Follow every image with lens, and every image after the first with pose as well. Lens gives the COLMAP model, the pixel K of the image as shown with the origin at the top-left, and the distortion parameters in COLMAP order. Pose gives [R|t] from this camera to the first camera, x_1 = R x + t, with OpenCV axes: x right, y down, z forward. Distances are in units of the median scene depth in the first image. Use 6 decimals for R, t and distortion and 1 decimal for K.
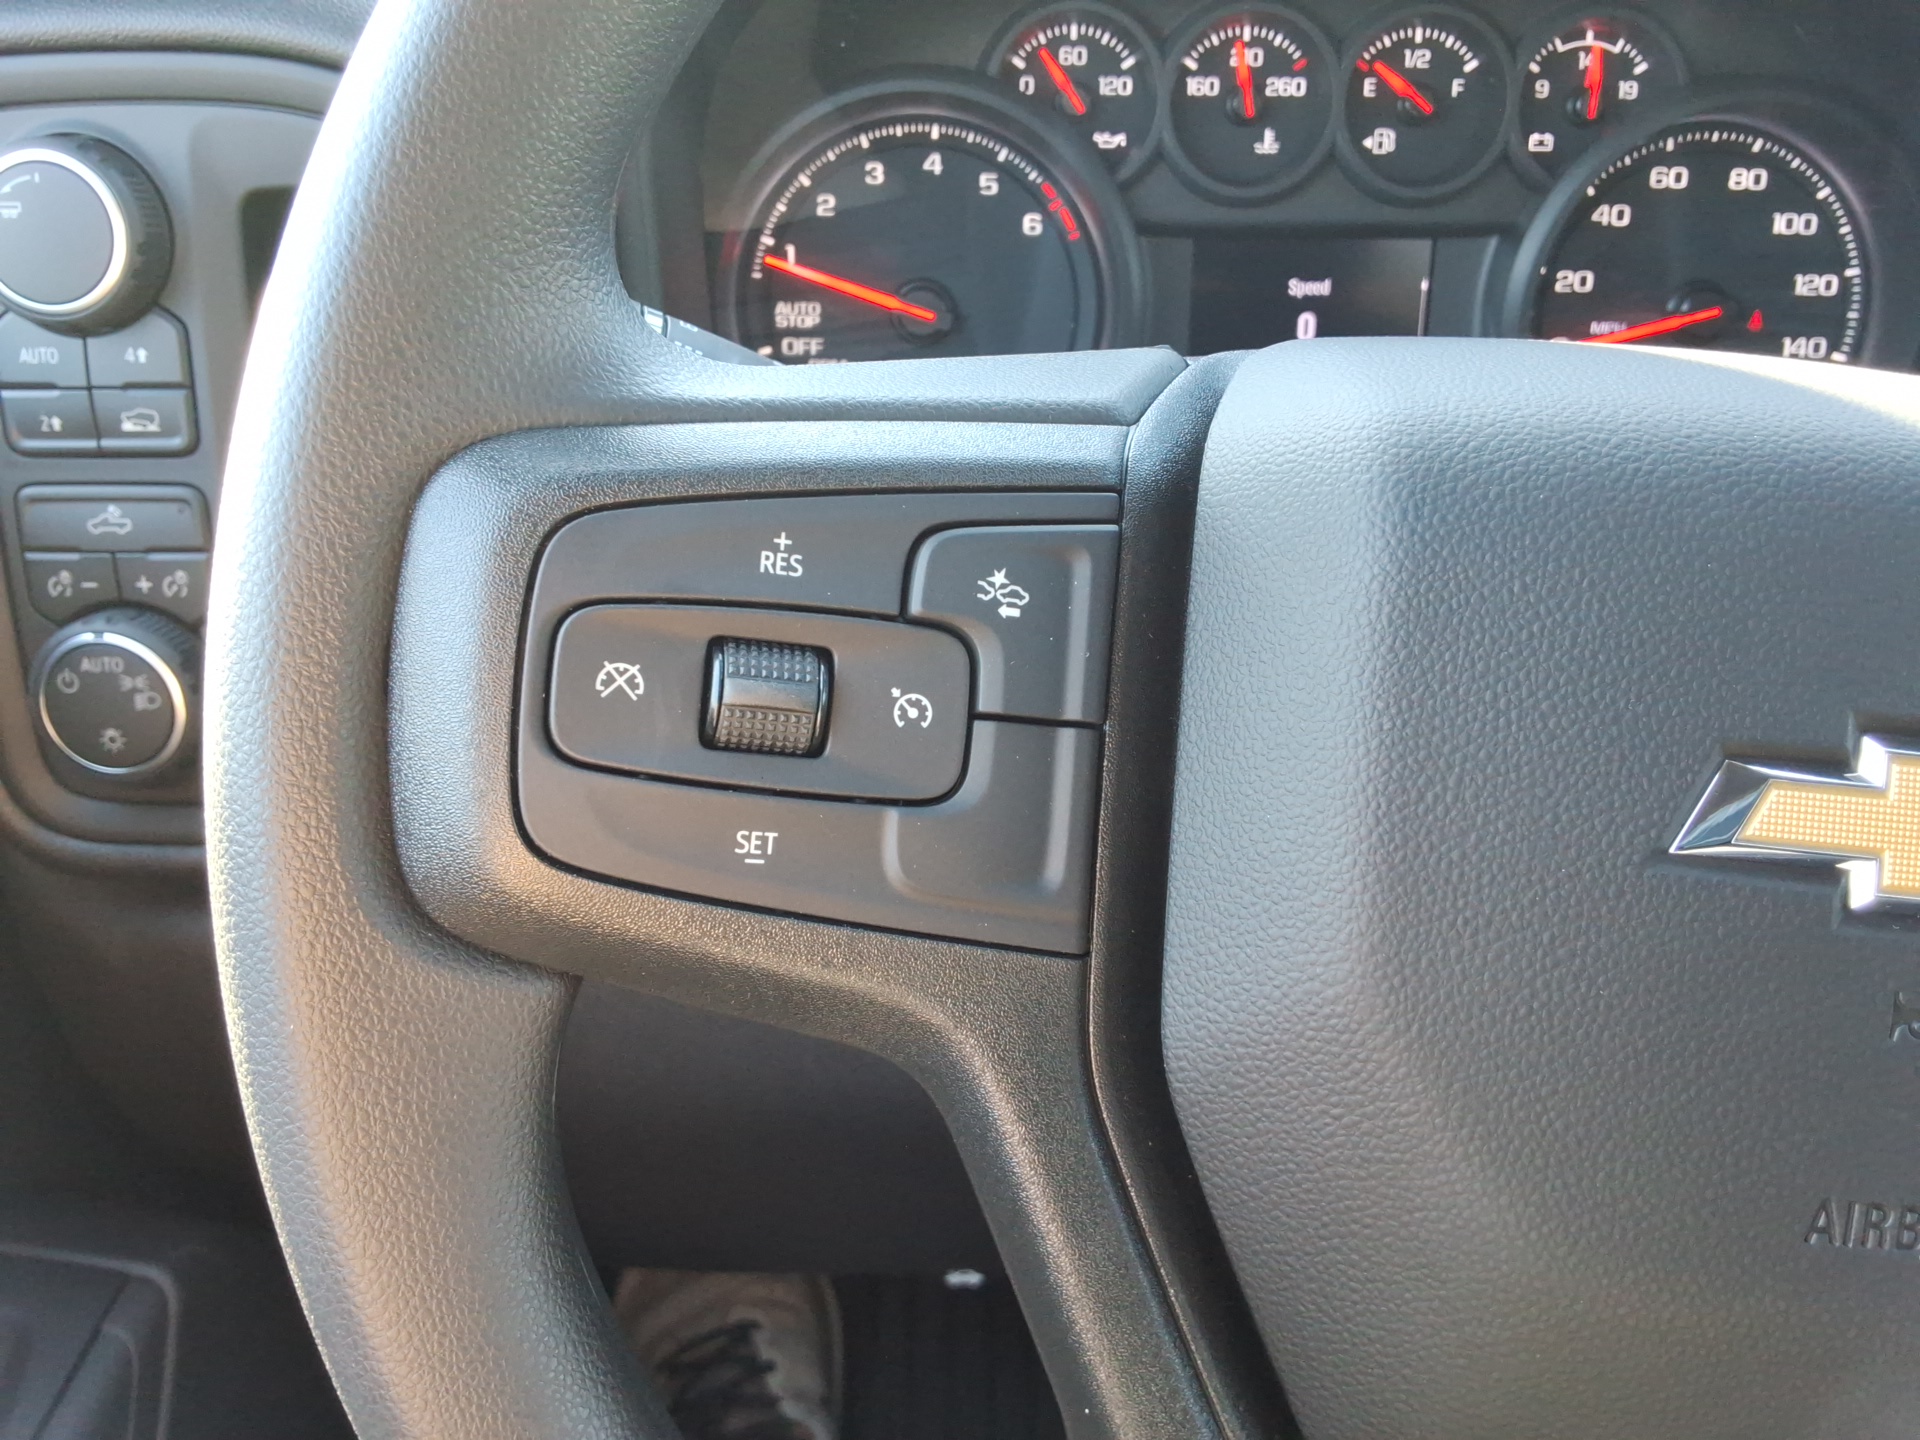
lens RADIAL K [[1547.5, 0, 953.9], [0, 1547.5, 720.9], [0, 0, 1]] dist [0.107076, -0.170691]
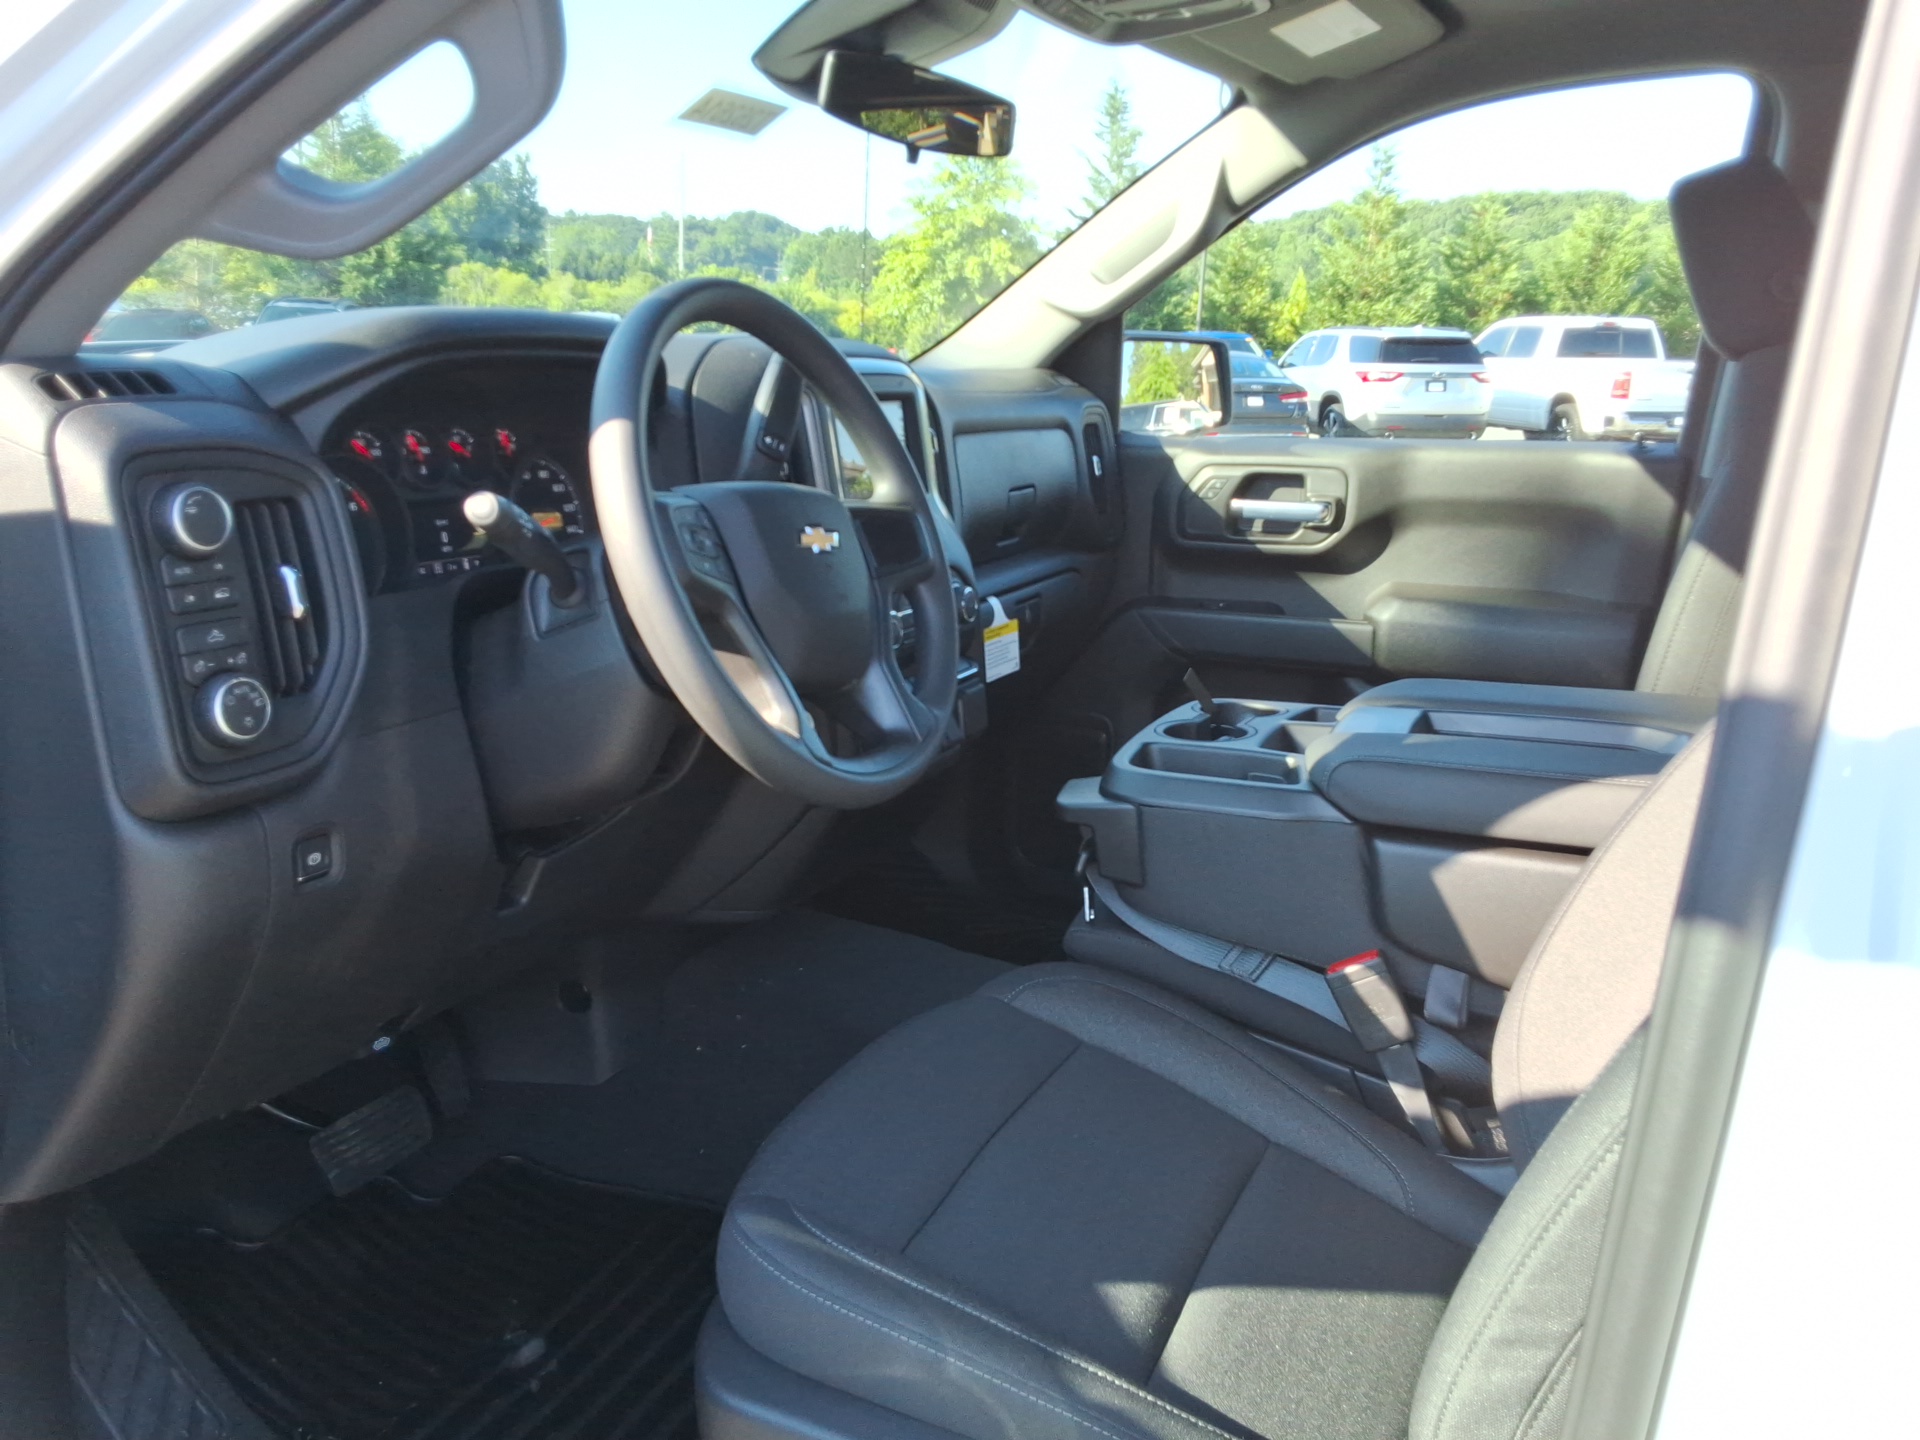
lens RADIAL K [[1547.5, 0, 972.0], [0, 1547.5, 674.2], [0, 0, 1]] dist [0.107076, -0.170691]
pose [[0.420449, -0.173279, 0.890616, -1.844783], [0.389599, 0.920972, -0.004739, 0.324475], [-0.819412, 0.348976, 0.454731, -0.848329]]
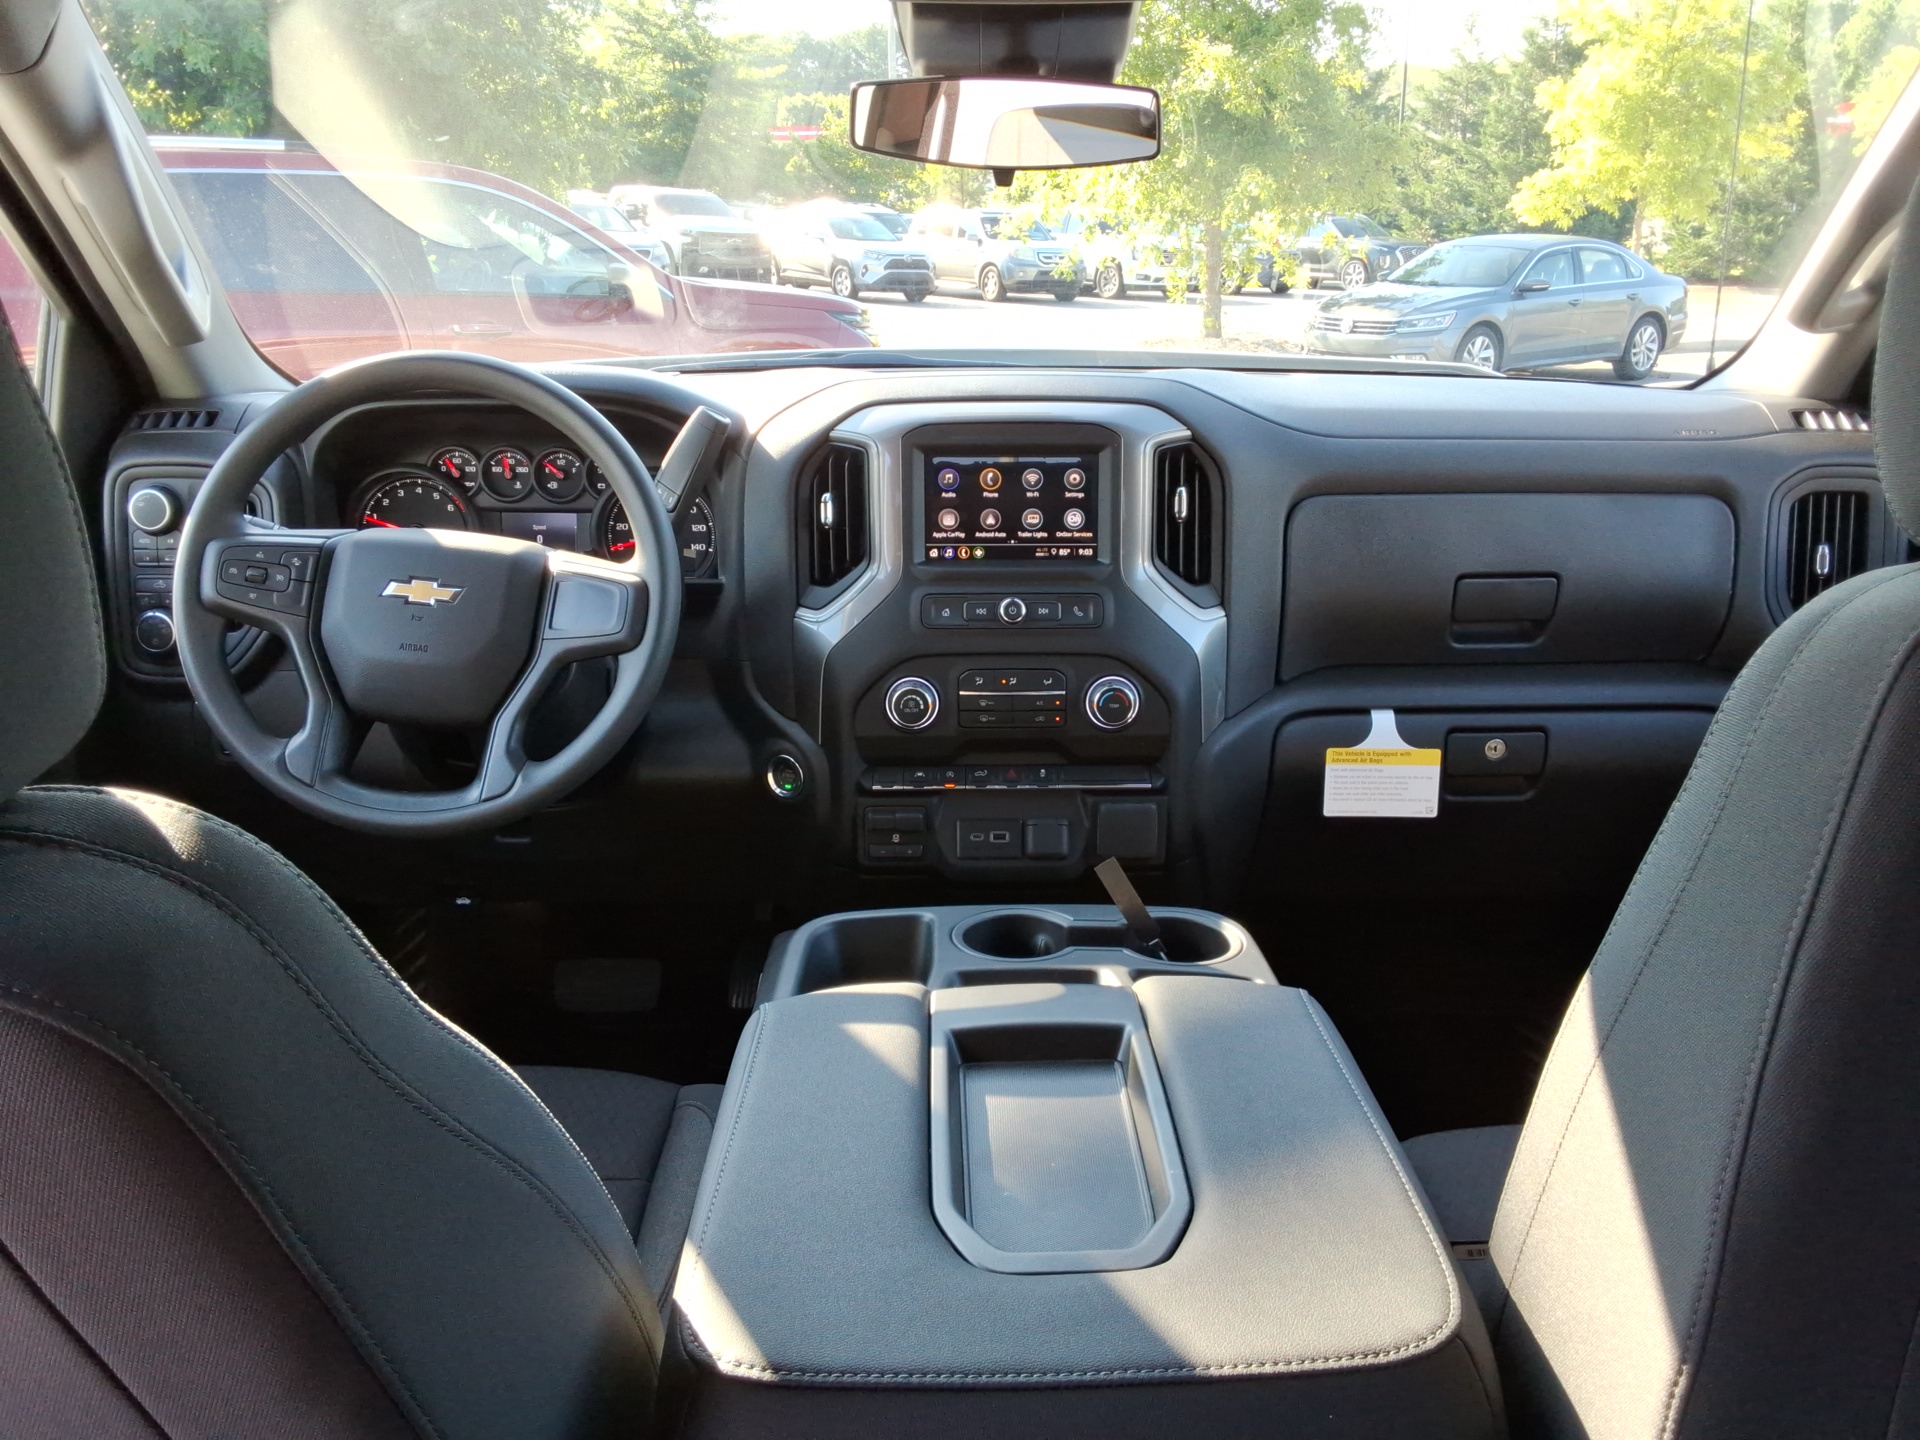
lens RADIAL K [[1547.5, 0, 991.6], [0, 1547.5, 701.1], [0, 0, 1]] dist [0.107076, -0.170691]
pose [[0.999970, 0.000930, 0.007653, 1.205803], [0.000446, 0.984042, -0.177935, 0.692491], [-0.007696, 0.177933, 0.984012, -2.251945]]
